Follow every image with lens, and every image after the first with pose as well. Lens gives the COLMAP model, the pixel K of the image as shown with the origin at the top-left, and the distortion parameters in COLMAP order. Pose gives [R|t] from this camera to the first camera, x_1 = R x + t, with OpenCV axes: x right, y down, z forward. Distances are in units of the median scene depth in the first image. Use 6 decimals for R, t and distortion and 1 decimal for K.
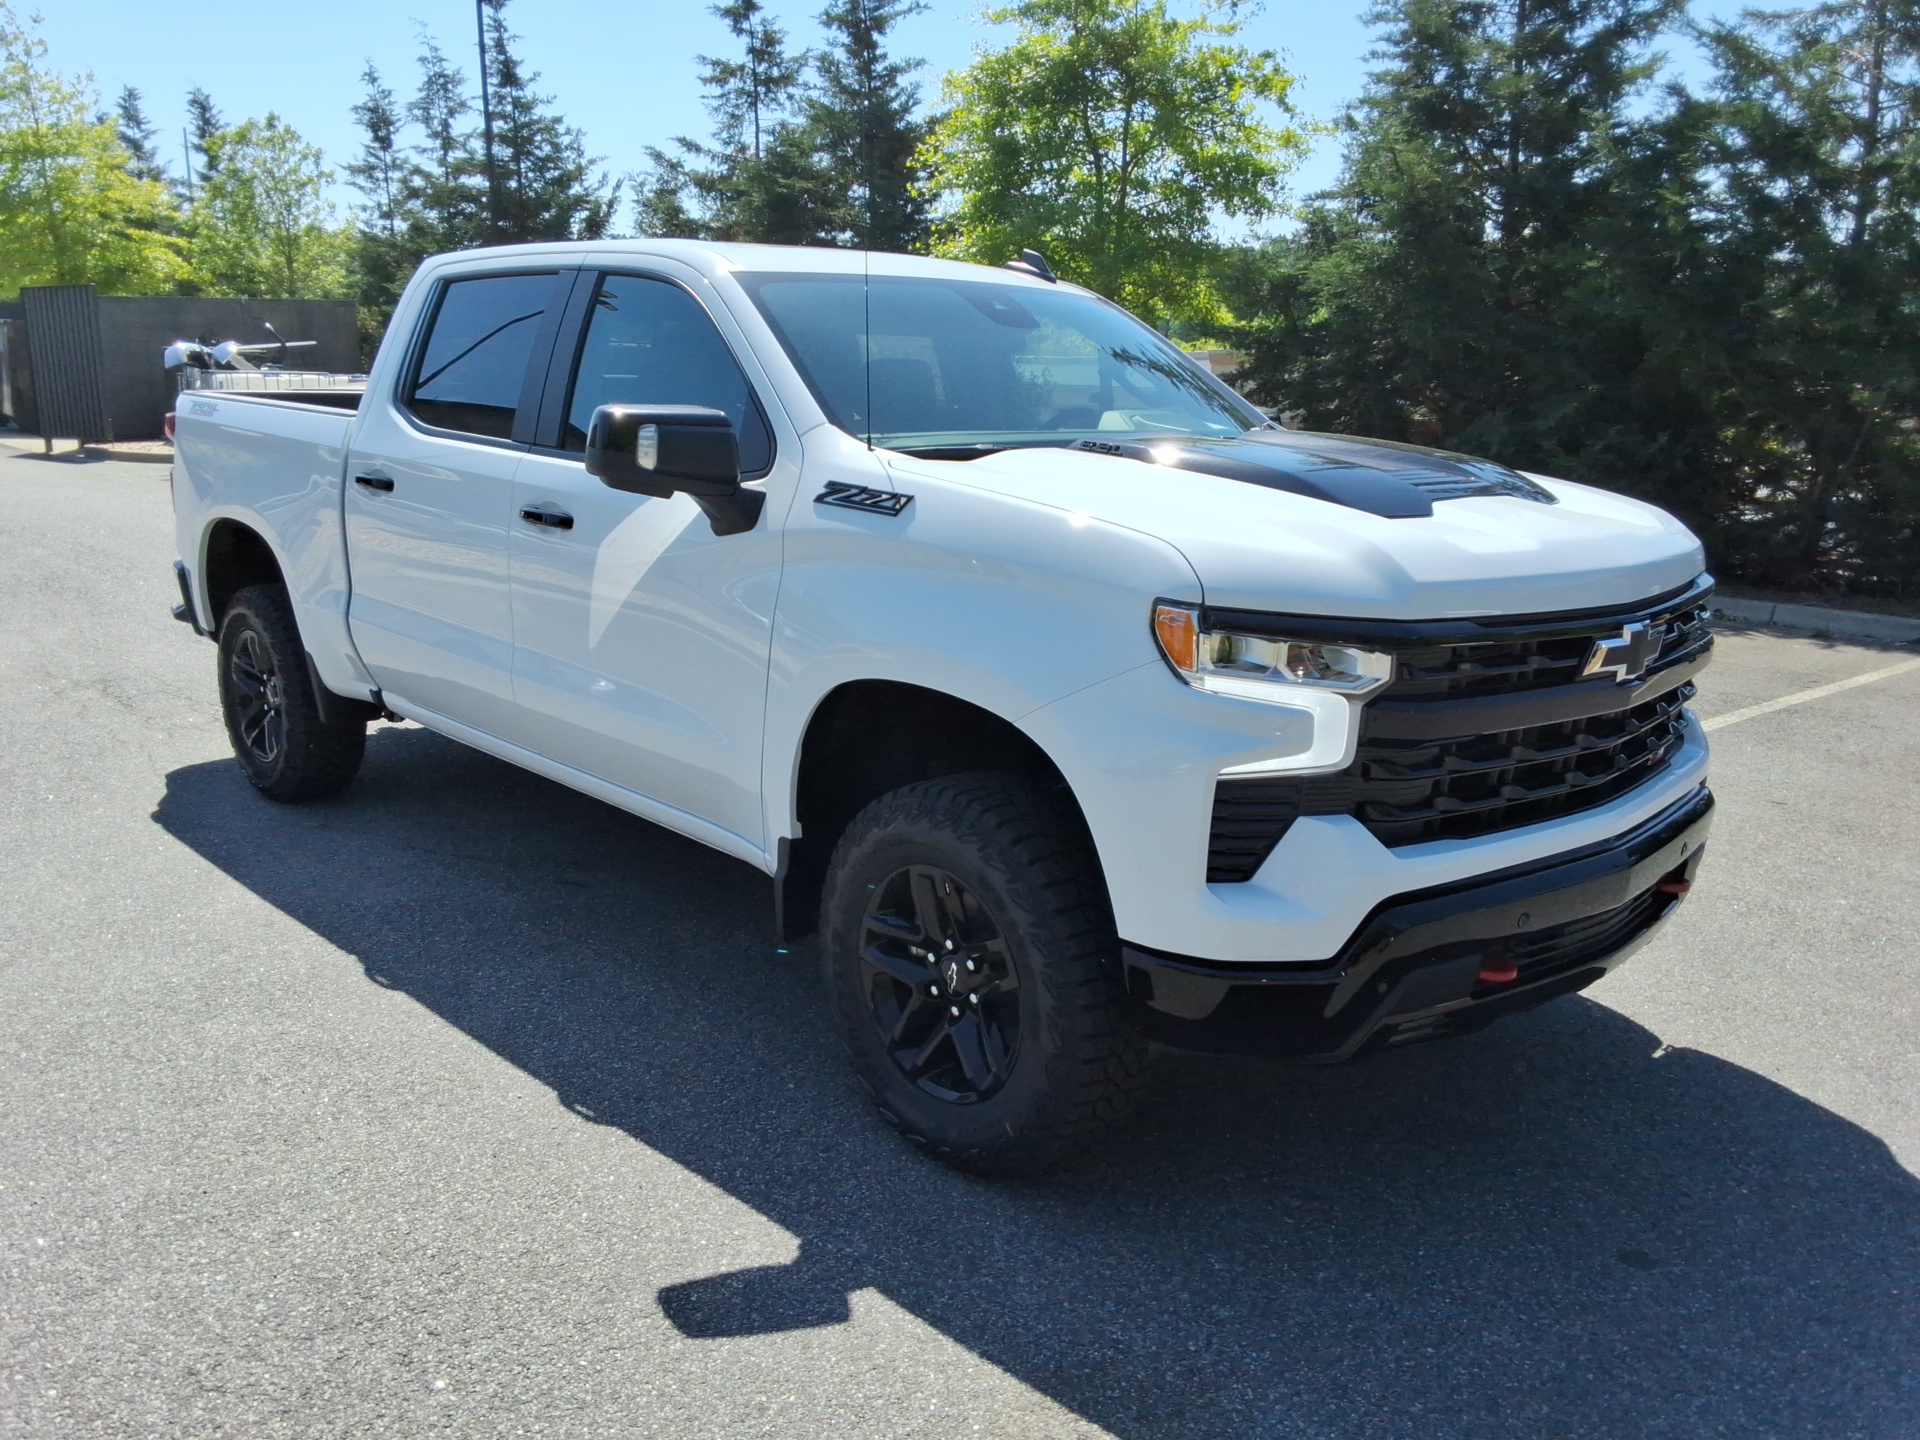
lens RADIAL K [[1542.7, 0, 977.6], [0, 1542.7, 722.5], [0, 0, 1]] dist [0.087730, -0.134835]
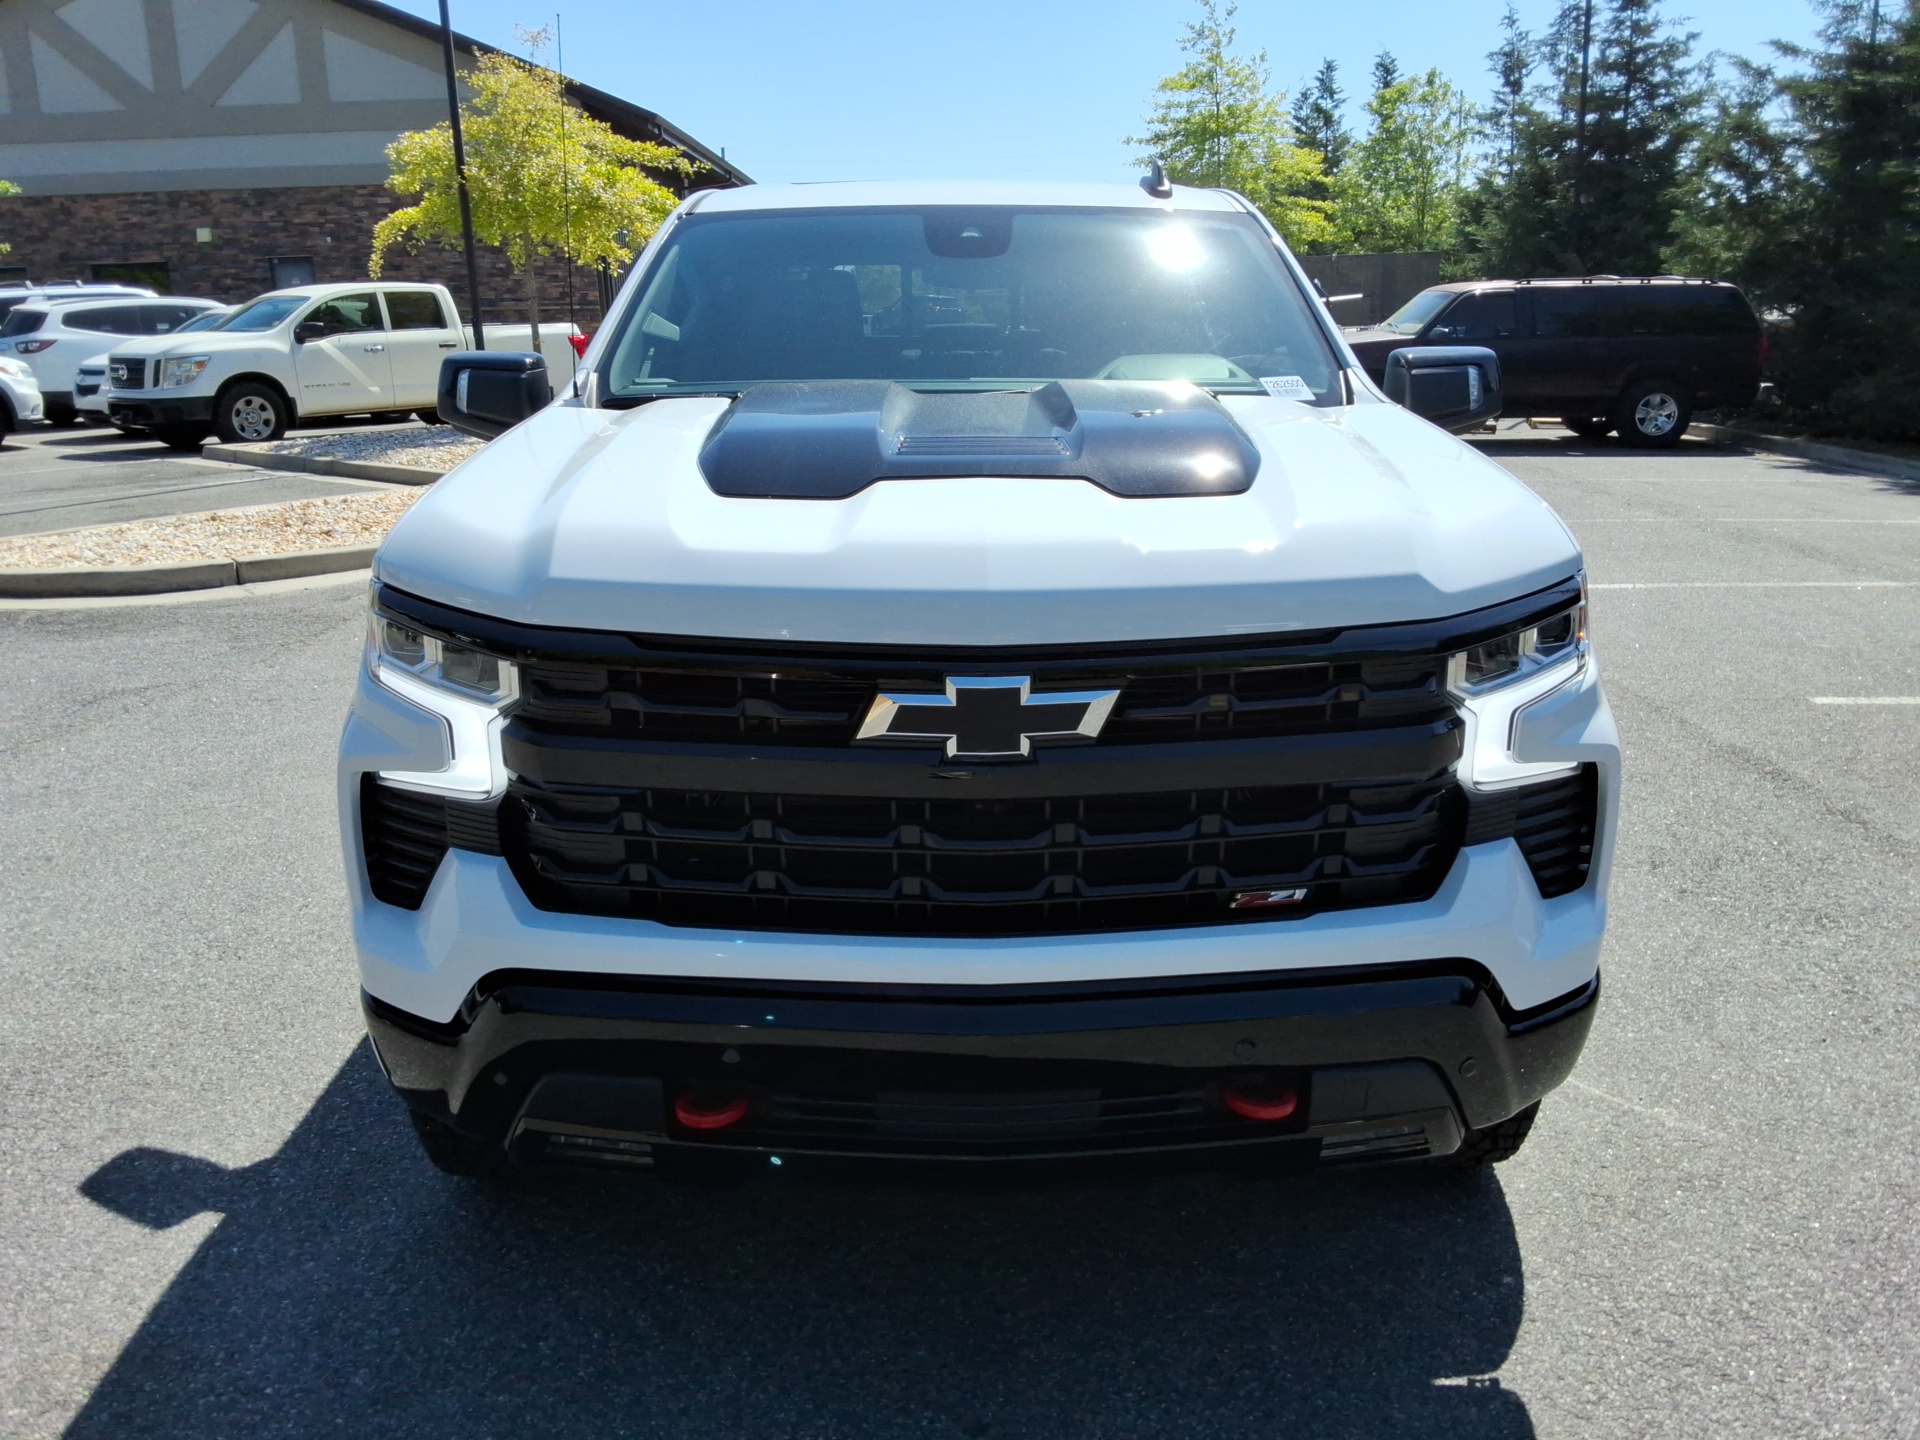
lens RADIAL K [[1542.7, 0, 969.1], [0, 1542.7, 722.9], [0, 0, 1]] dist [0.087730, -0.134835]
pose [[0.732799, 0.148249, -0.664099, 0.111866], [-0.127666, 0.988600, 0.079816, -0.012518], [0.668361, 0.026293, 0.743372, 0.065972]]
